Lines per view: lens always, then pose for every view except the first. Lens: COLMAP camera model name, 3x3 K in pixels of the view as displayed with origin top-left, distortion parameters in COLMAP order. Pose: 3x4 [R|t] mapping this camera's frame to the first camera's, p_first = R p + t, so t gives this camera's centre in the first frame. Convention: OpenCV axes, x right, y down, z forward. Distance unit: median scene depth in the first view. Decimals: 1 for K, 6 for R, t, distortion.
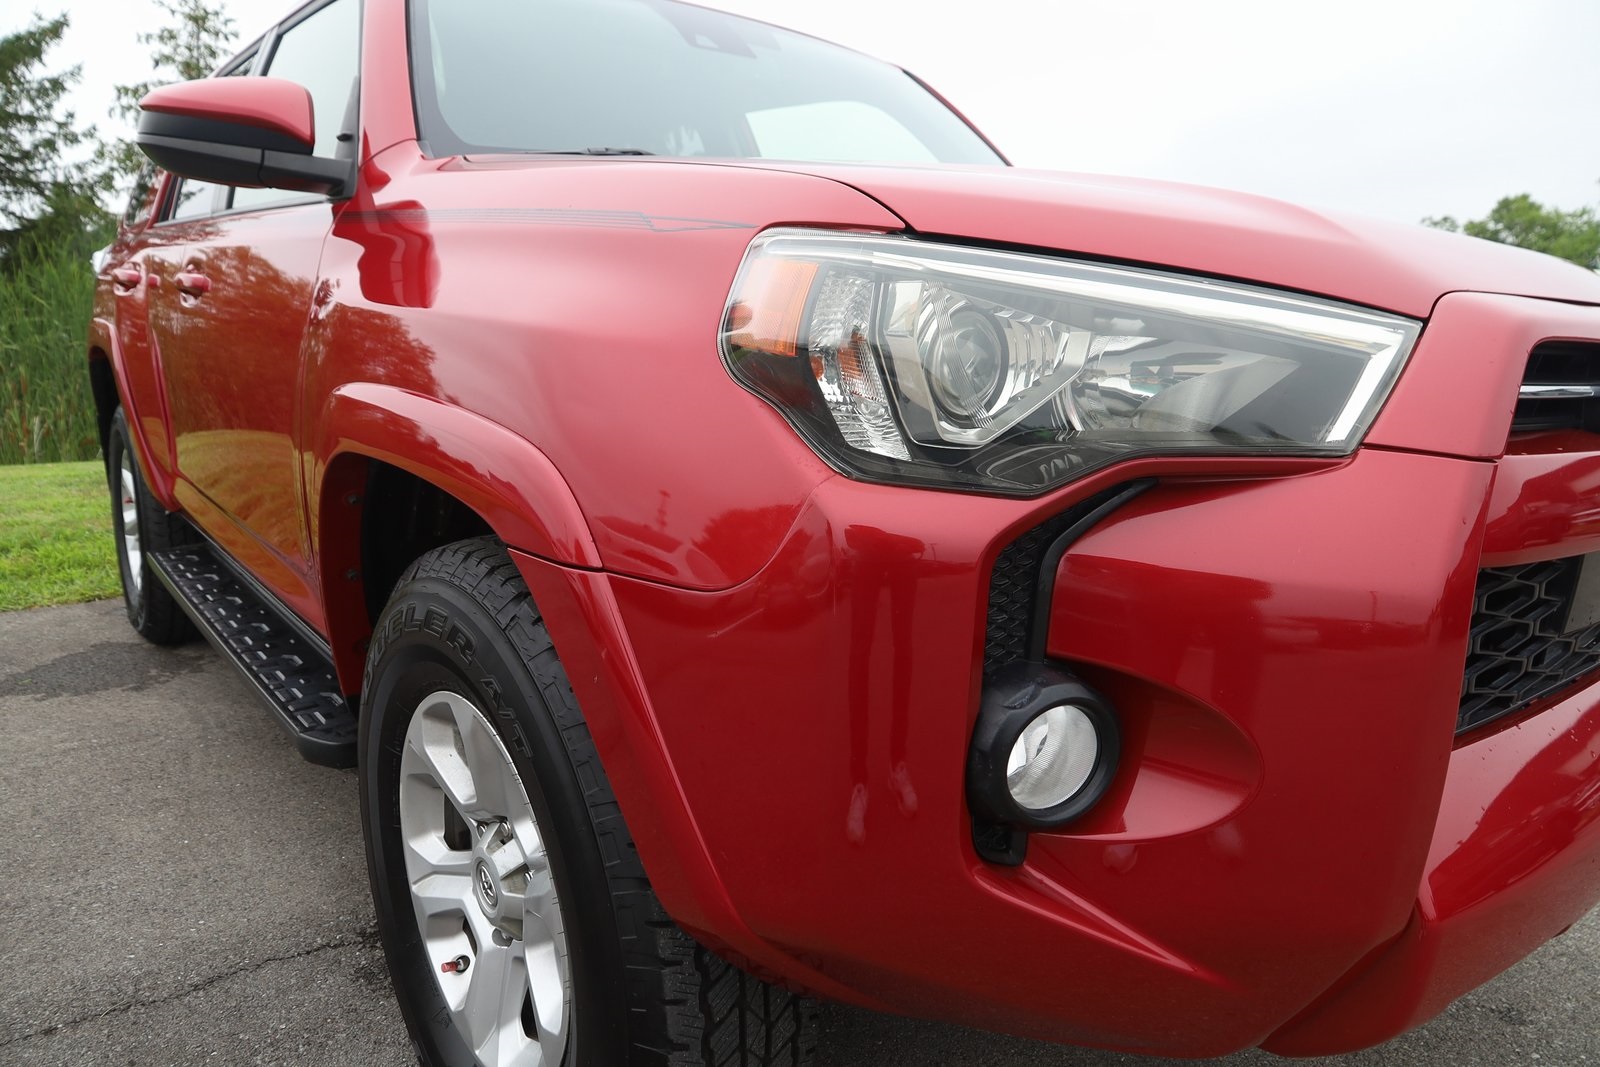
lens RADIAL K [[1103.9, 0, 804.7], [0, 1103.9, 512.7], [0, 0, 1]] dist [-0.123205, 0.083892]
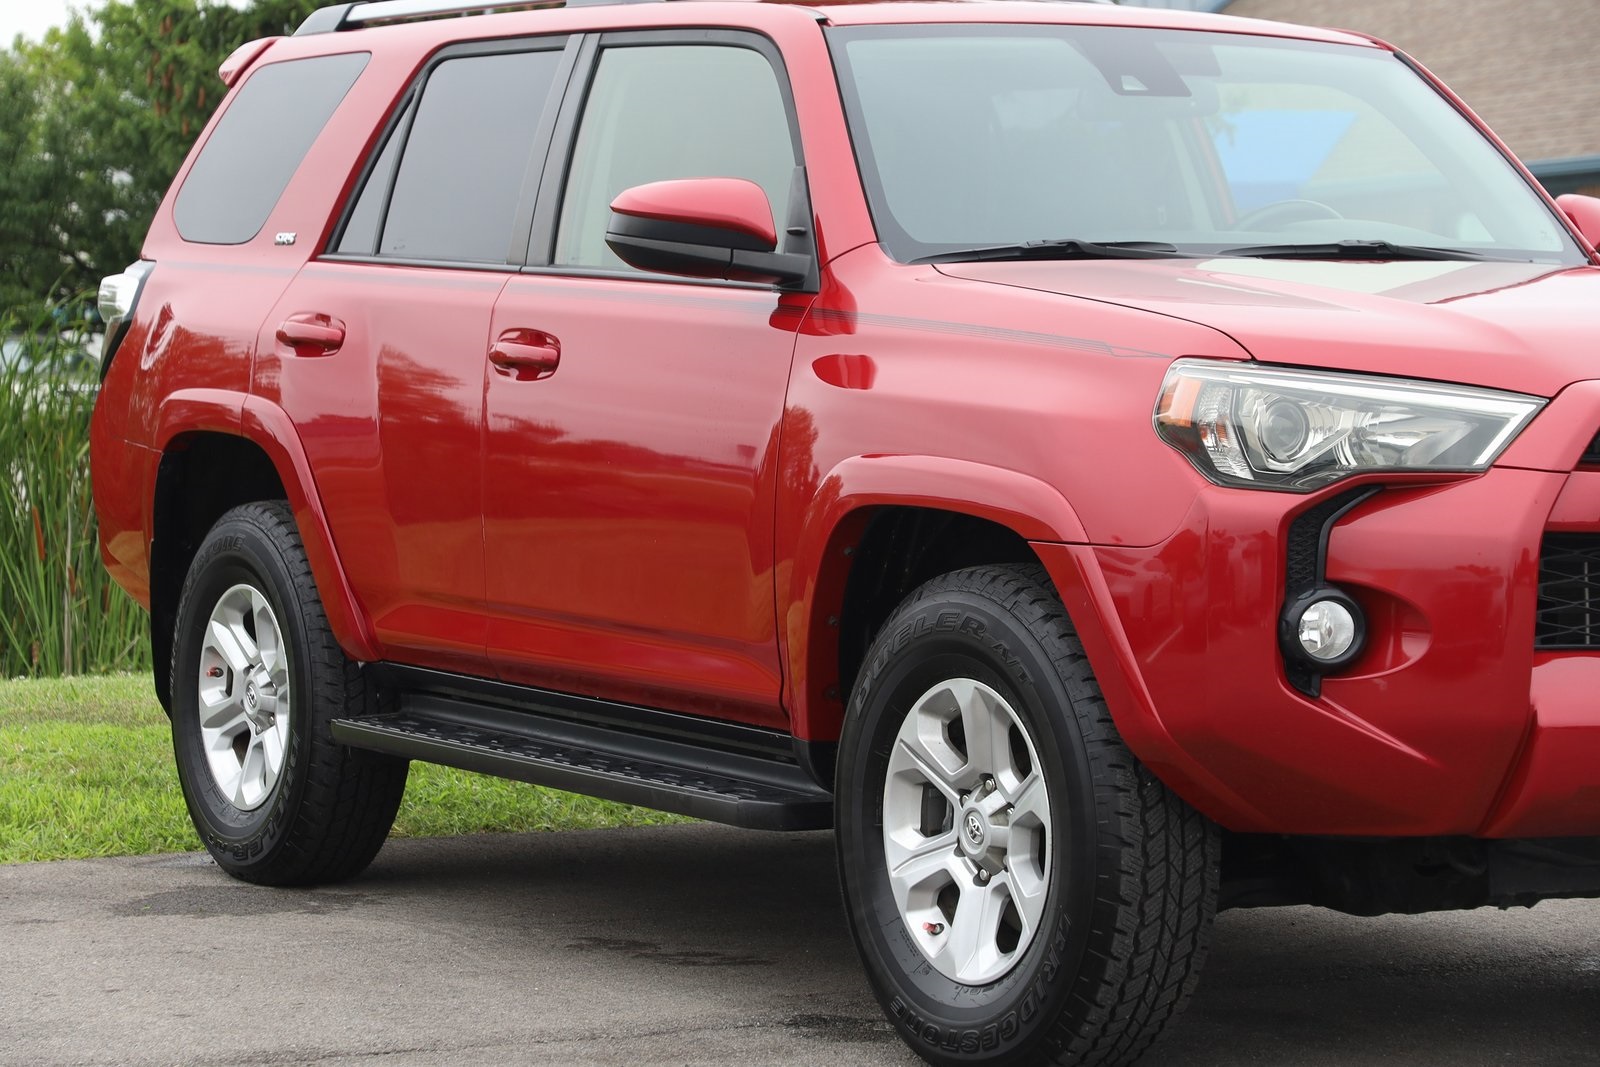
lens RADIAL K [[4570.1, 0, 697.7], [0, 4570.1, 589.1], [0, 0, 1]] dist [0.188471, 0.000000]
pose [[0.985221, -0.010046, -0.170993, 0.473709], [-0.009891, 0.993276, -0.115347, 1.005273], [0.171002, 0.115333, 0.978497, -6.523059]]
